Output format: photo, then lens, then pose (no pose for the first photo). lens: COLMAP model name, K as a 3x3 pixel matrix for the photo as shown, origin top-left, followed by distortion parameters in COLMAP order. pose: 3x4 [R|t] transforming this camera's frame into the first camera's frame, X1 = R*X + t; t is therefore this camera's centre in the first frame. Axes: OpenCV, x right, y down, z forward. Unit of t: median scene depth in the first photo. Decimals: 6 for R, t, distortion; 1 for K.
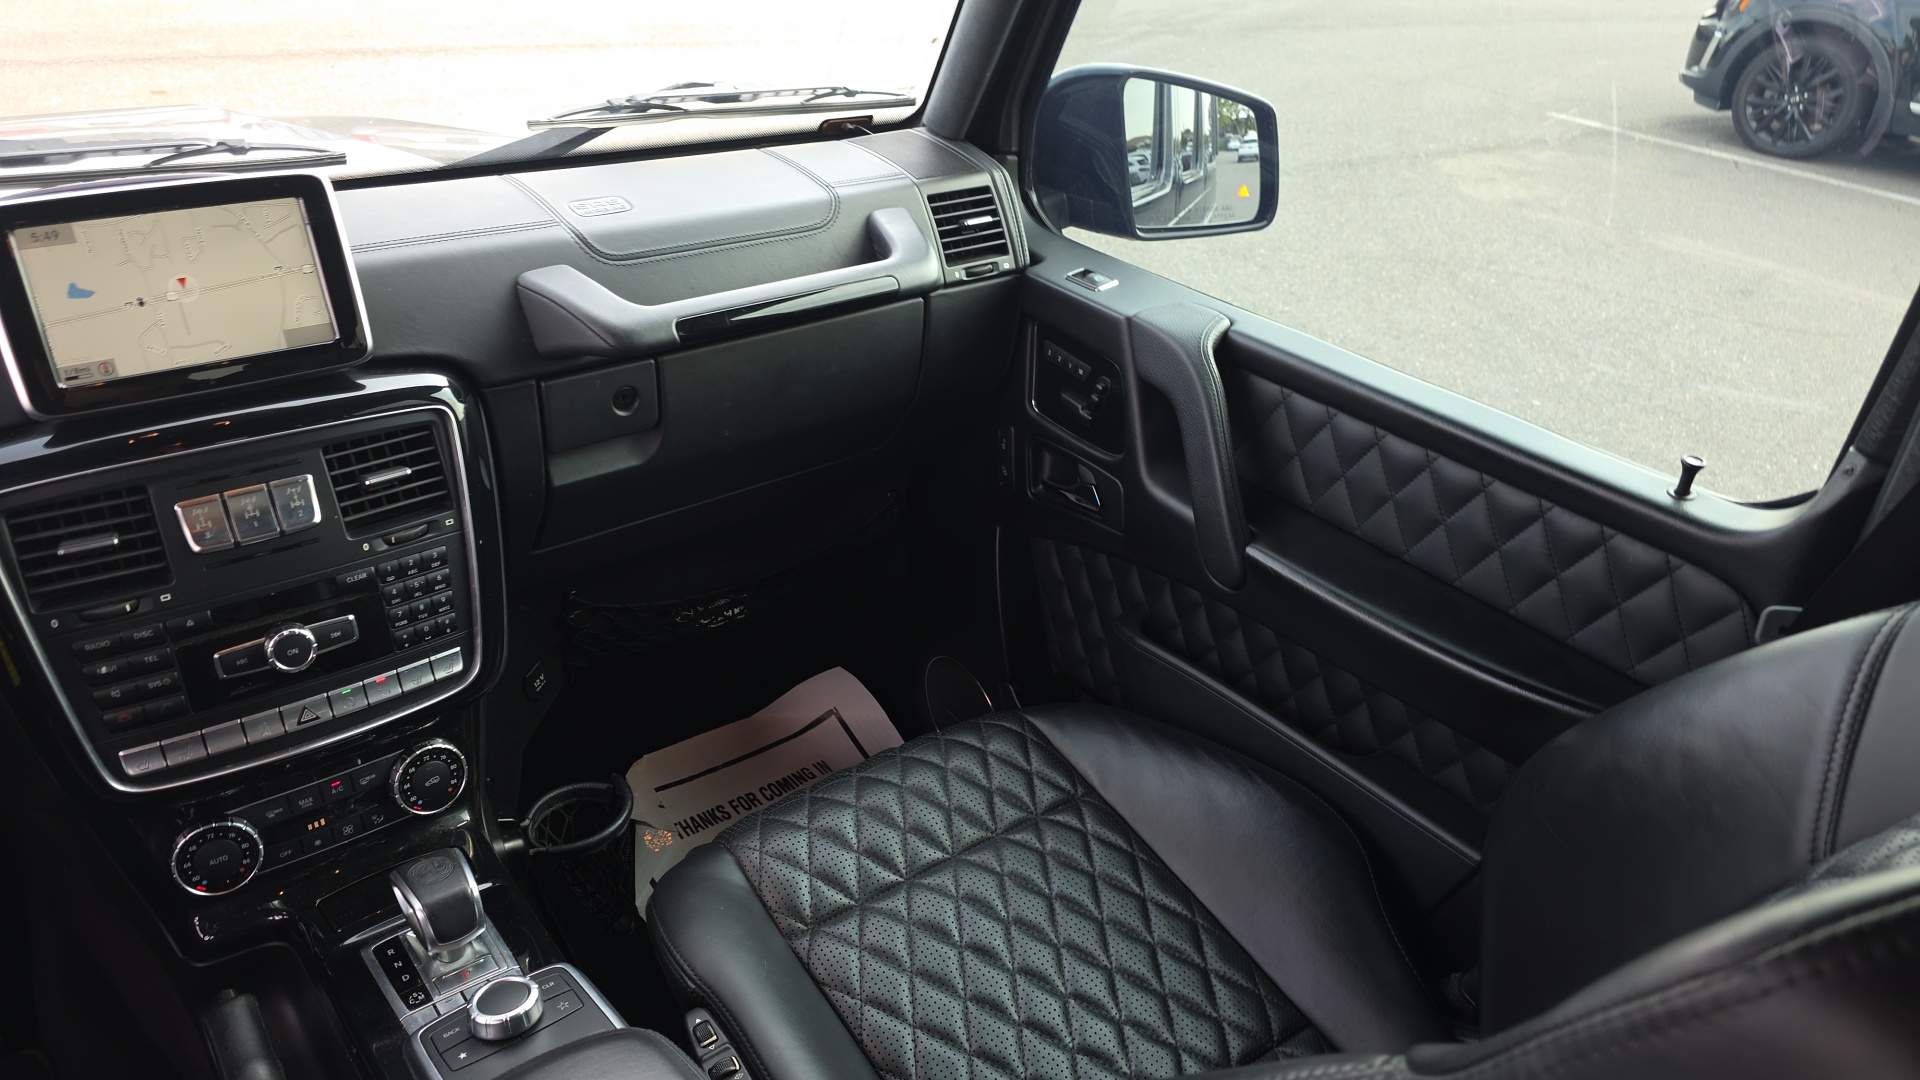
lens RADIAL K [[1302.7, 0, 953.3], [0, 1302.7, 547.8], [0, 0, 1]] dist [0.060950, -0.054747]
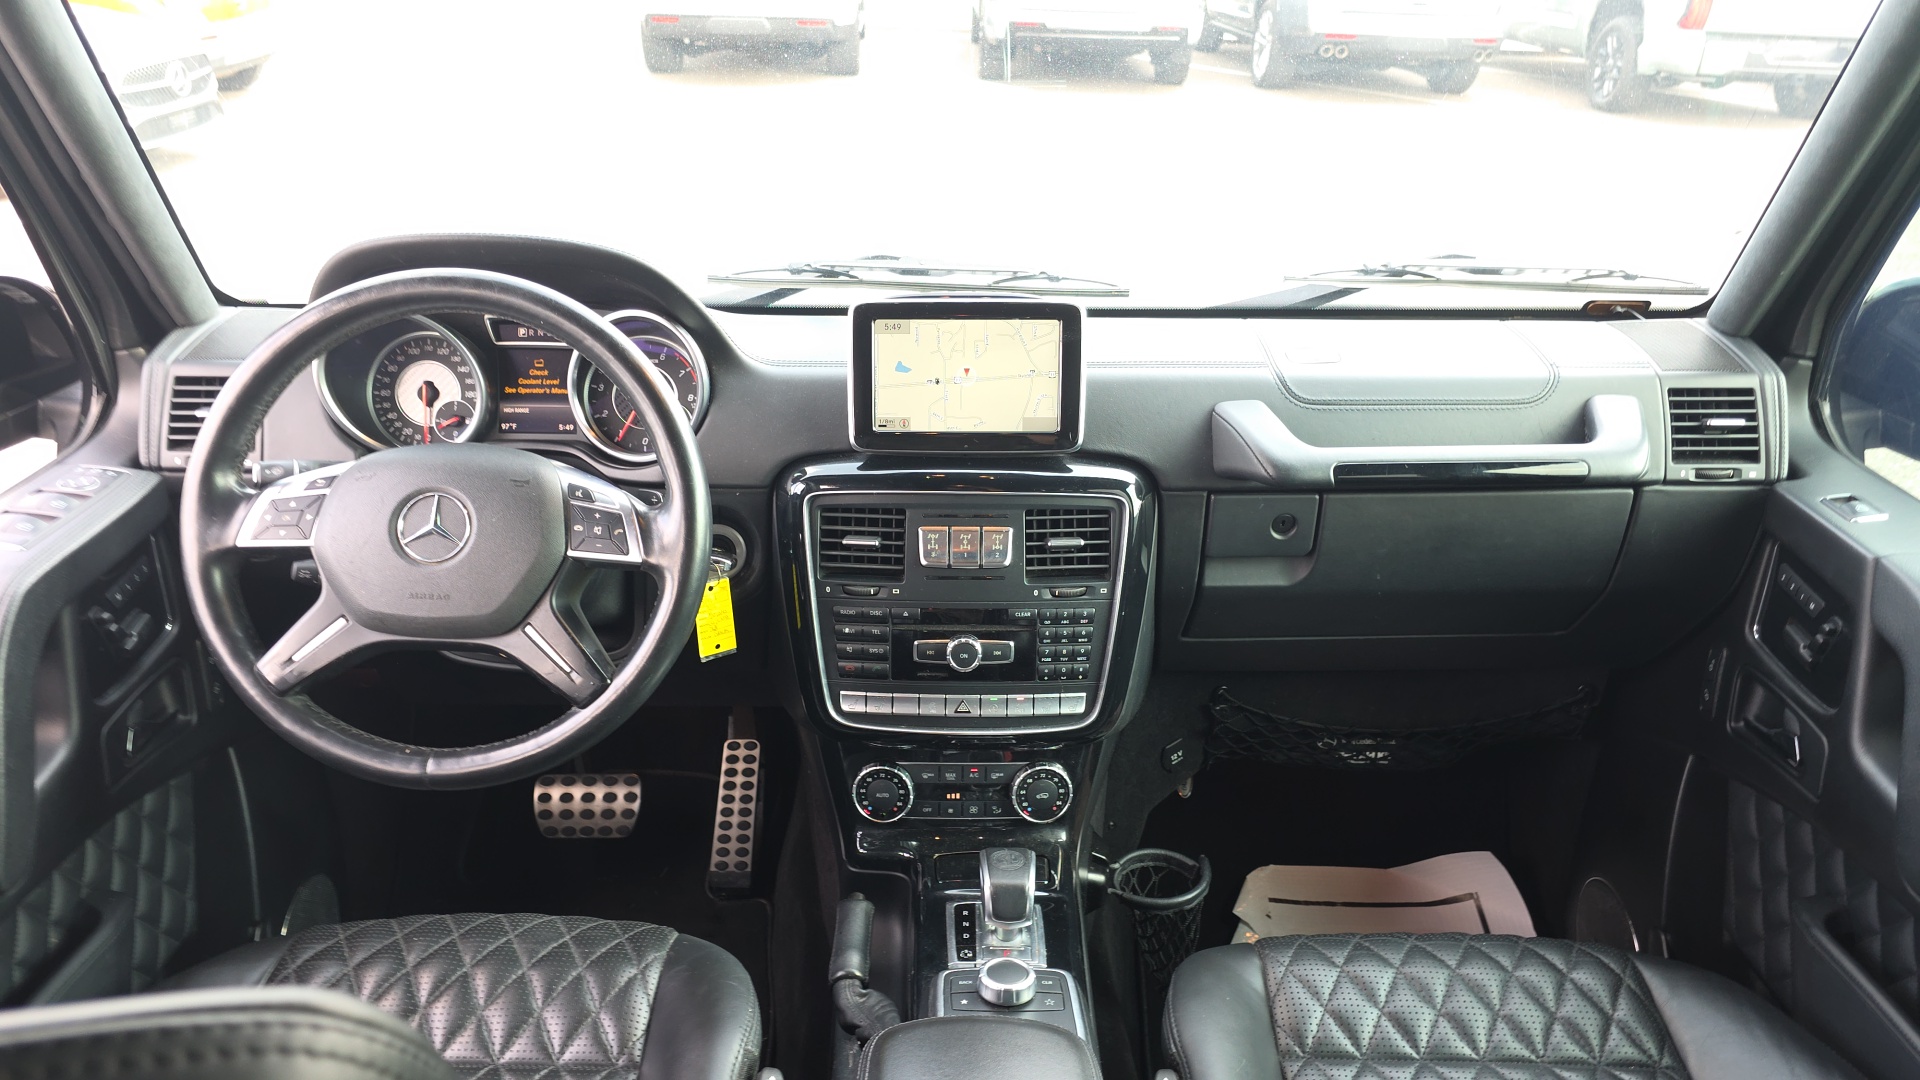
lens RADIAL K [[1302.7, 0, 946.4], [0, 1302.7, 548.7], [0, 0, 1]] dist [0.060950, -0.054747]
pose [[0.787678, 0.219951, -0.575487, 0.178151], [-0.274541, 0.961540, -0.008268, -0.006791], [0.551535, 0.164507, 0.817769, -0.066190]]
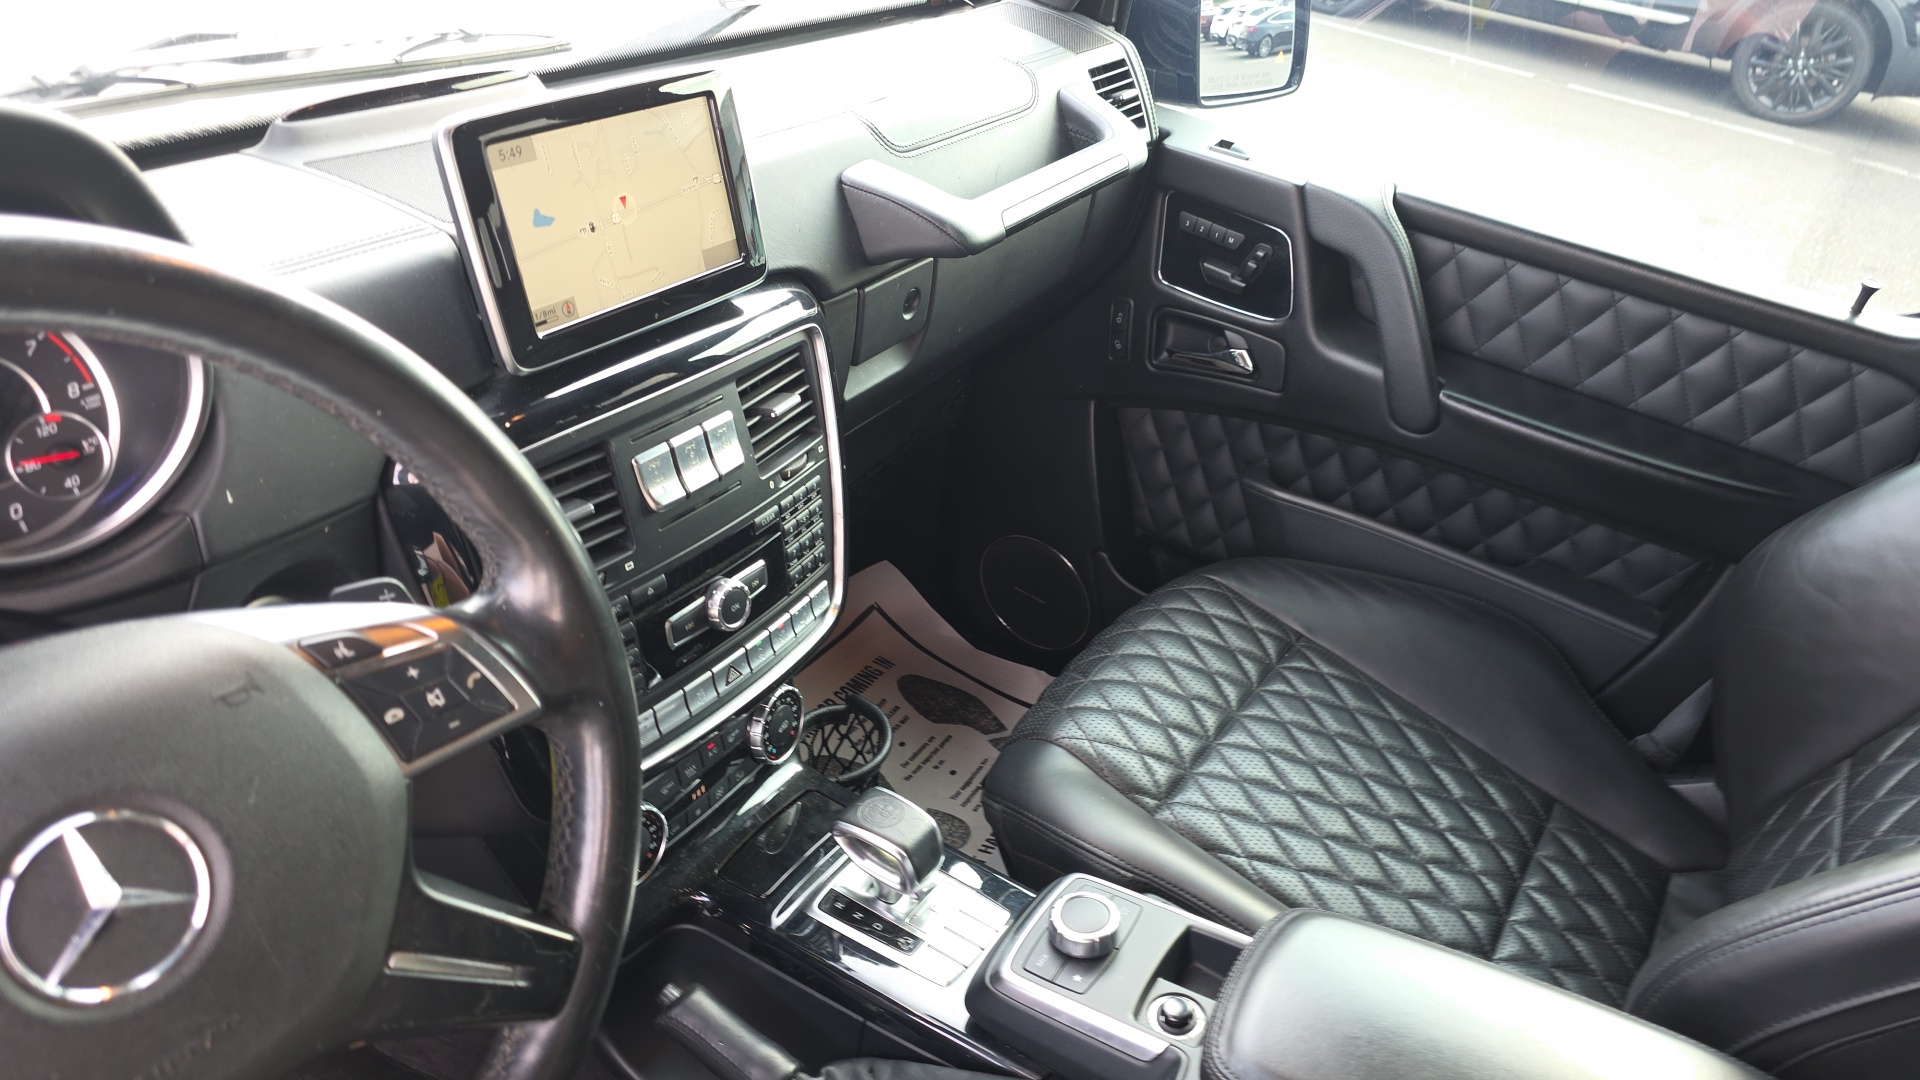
lens RADIAL K [[1302.7, 0, 979.2], [0, 1302.7, 506.9], [0, 0, 1]] dist [0.060950, -0.054747]
pose [[0.942802, -0.123094, 0.309793, -0.546714], [0.100498, 0.991044, 0.087937, -0.046084], [-0.317843, -0.051774, 0.946729, 0.088078]]
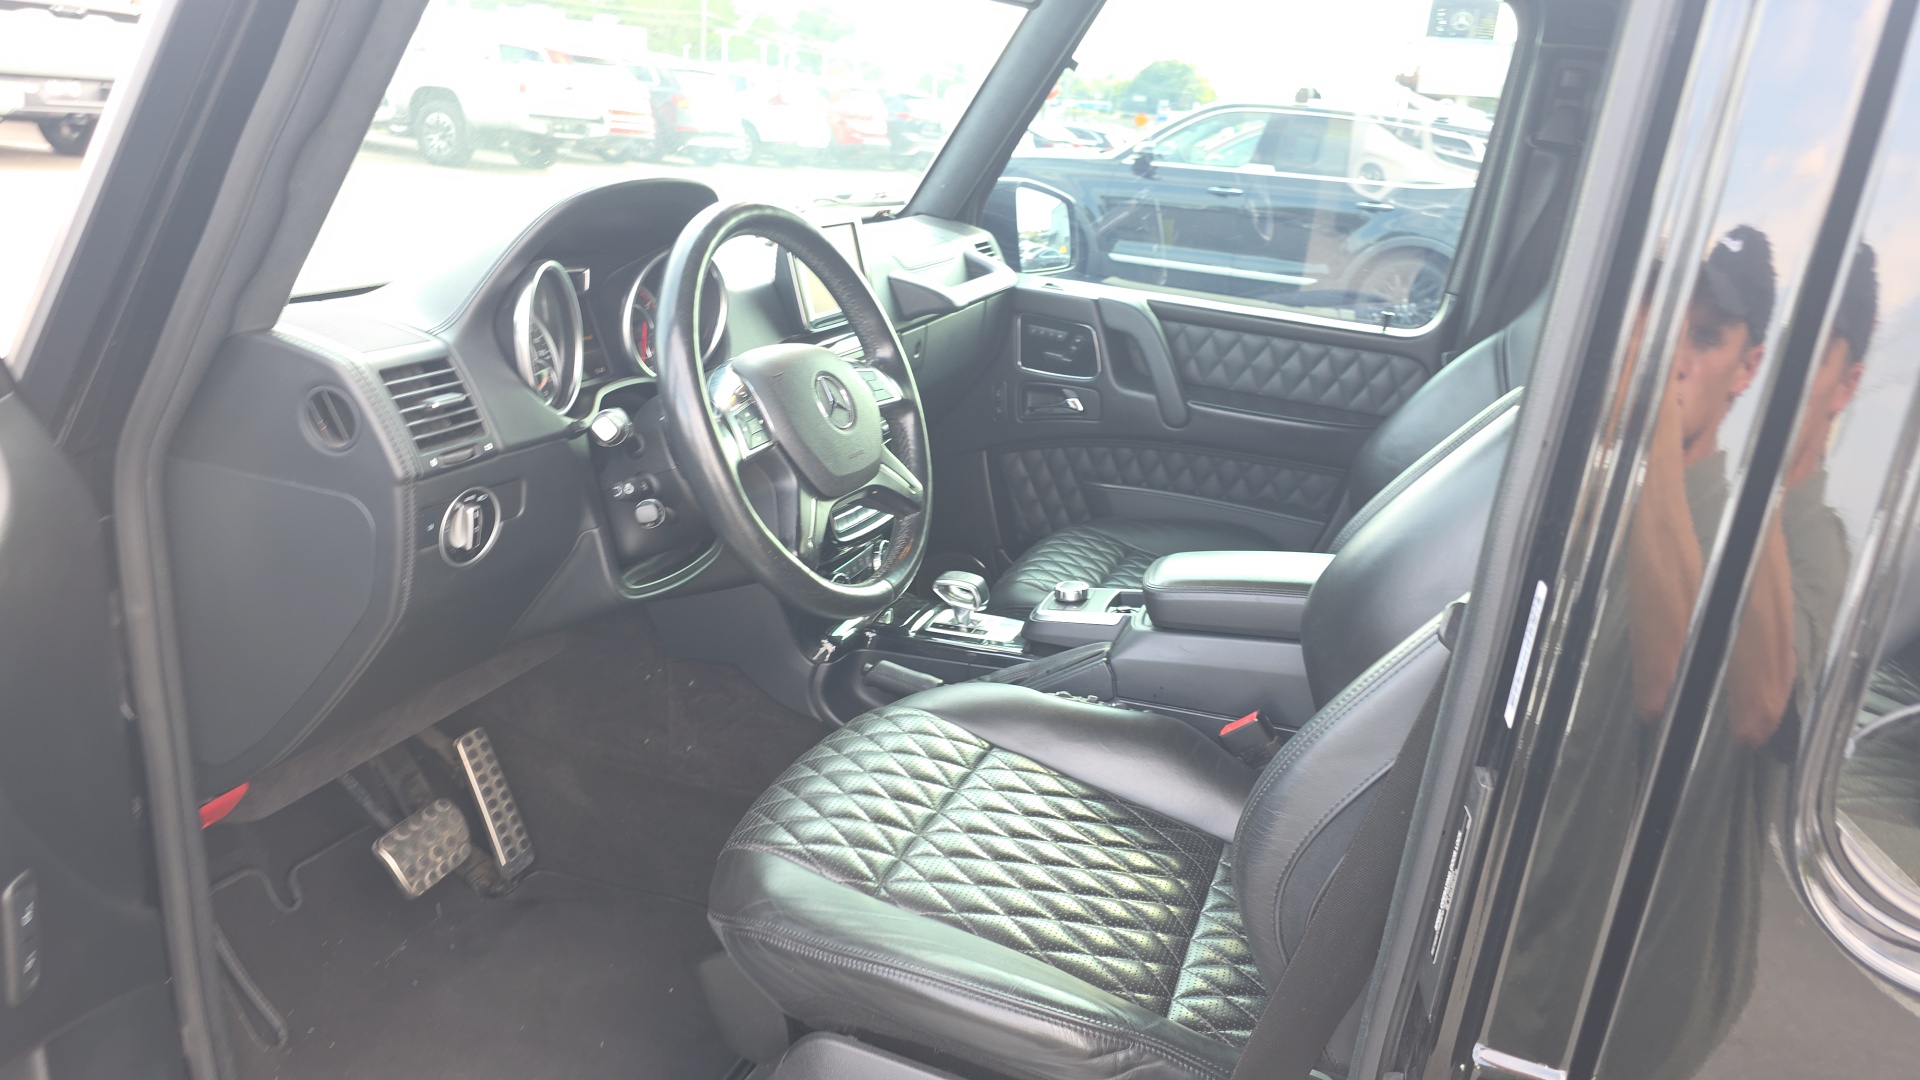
lens RADIAL K [[1302.7, 0, 942.7], [0, 1302.7, 539.0], [0, 0, 1]] dist [0.060950, -0.054747]
pose [[0.862836, -0.146230, 0.483870, -1.194922], [0.212763, 0.973379, -0.085234, 0.321741], [-0.458525, 0.176493, 0.870979, -0.558501]]
